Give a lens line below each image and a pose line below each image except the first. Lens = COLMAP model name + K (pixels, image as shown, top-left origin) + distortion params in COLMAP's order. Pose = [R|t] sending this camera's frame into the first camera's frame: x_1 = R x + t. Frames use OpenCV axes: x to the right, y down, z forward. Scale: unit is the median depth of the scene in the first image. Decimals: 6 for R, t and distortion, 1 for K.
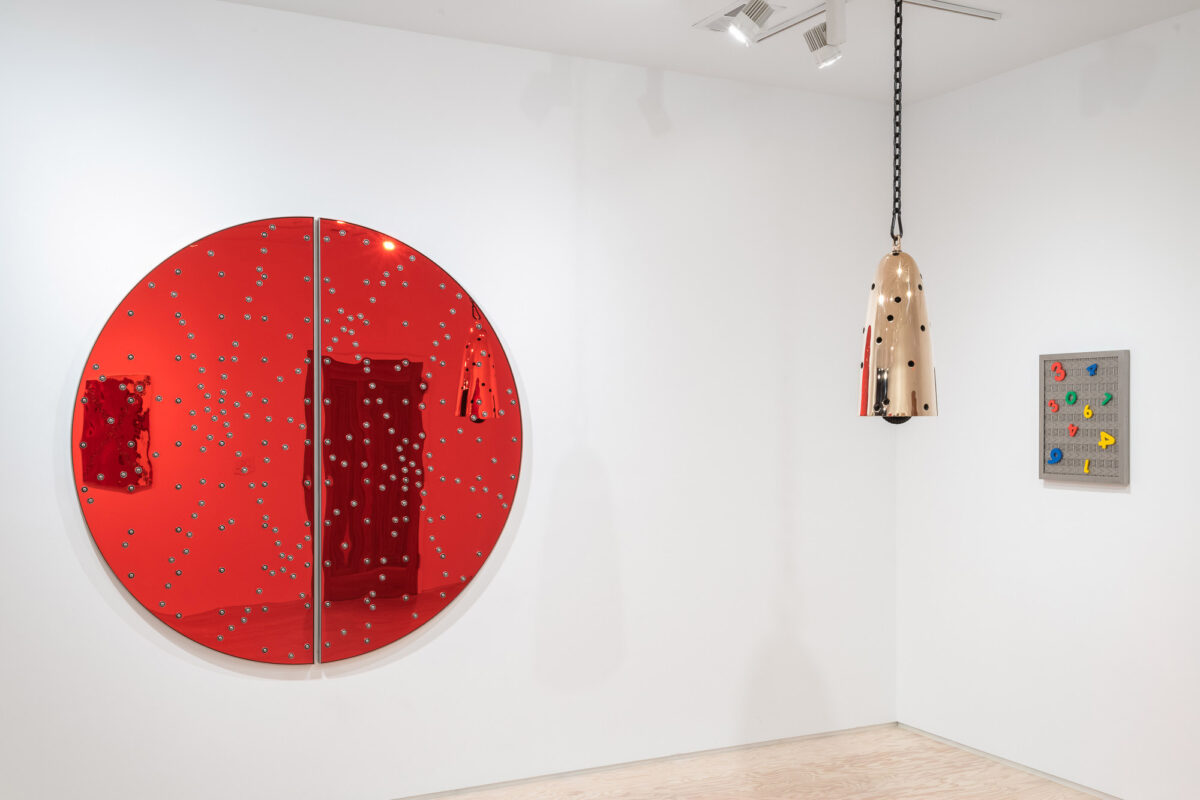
lens RADIAL K [[1191.1, 0, 596.1], [0, 1191.1, 417.6], [0, 0, 1]] dist [-0.000935, -0.002478]
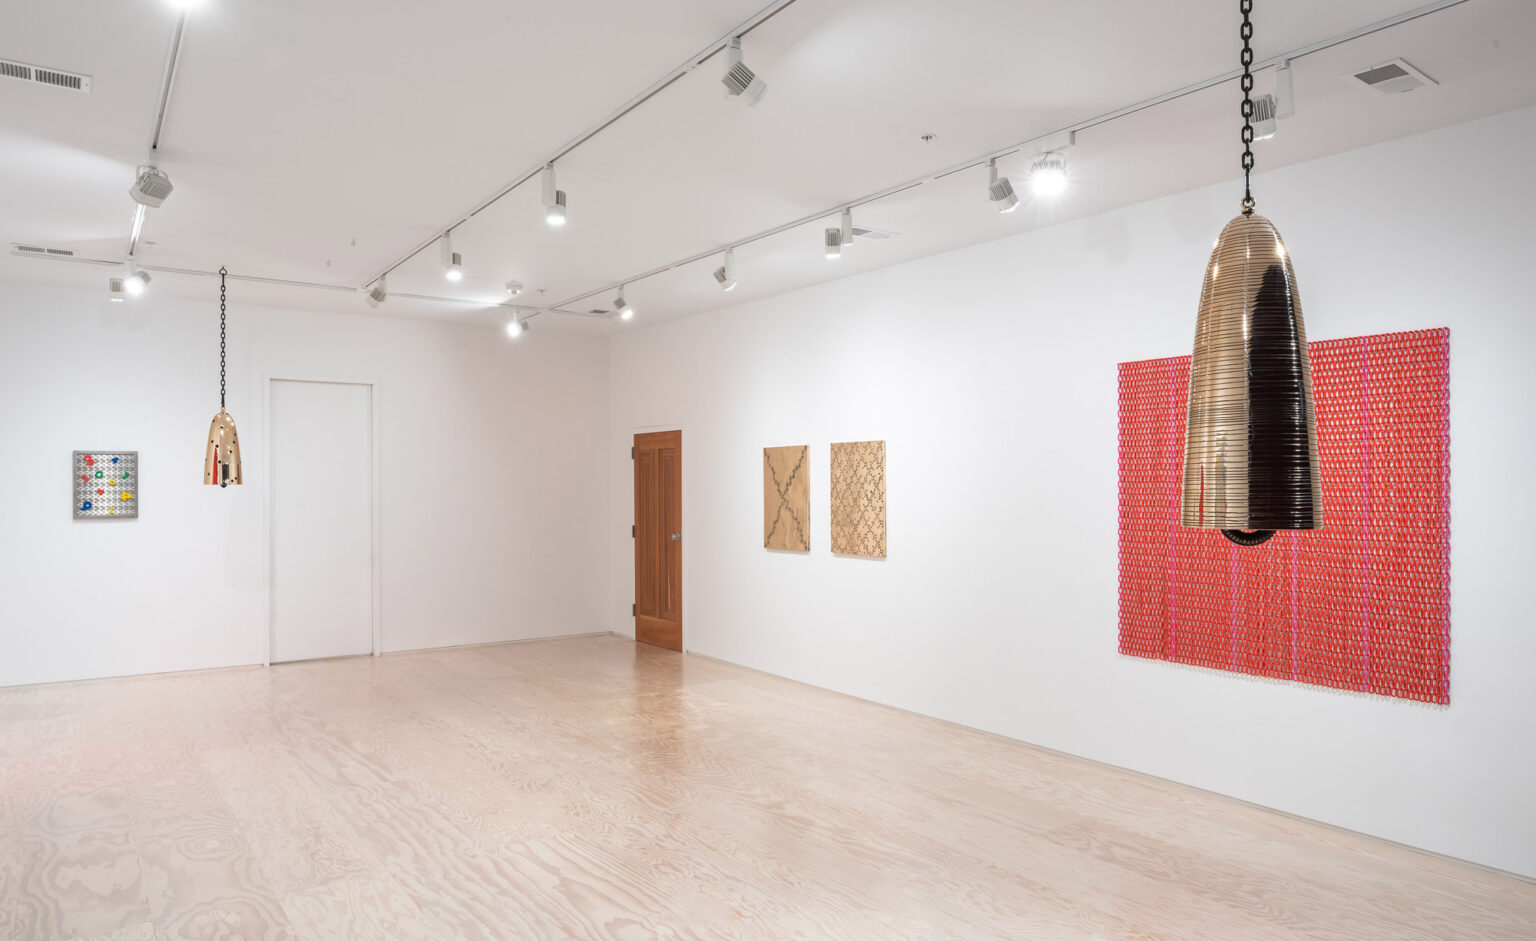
lens RADIAL K [[1004.7, 0, 777.8], [0, 1004.7, 500.2], [0, 0, 1]] dist [-0.003995, -0.004081]
pose [[-0.134476, -0.022570, 0.990660, -1.375688], [0.006898, 0.999695, 0.023712, -0.005967], [-0.990893, 0.010022, -0.134279, 0.155537]]
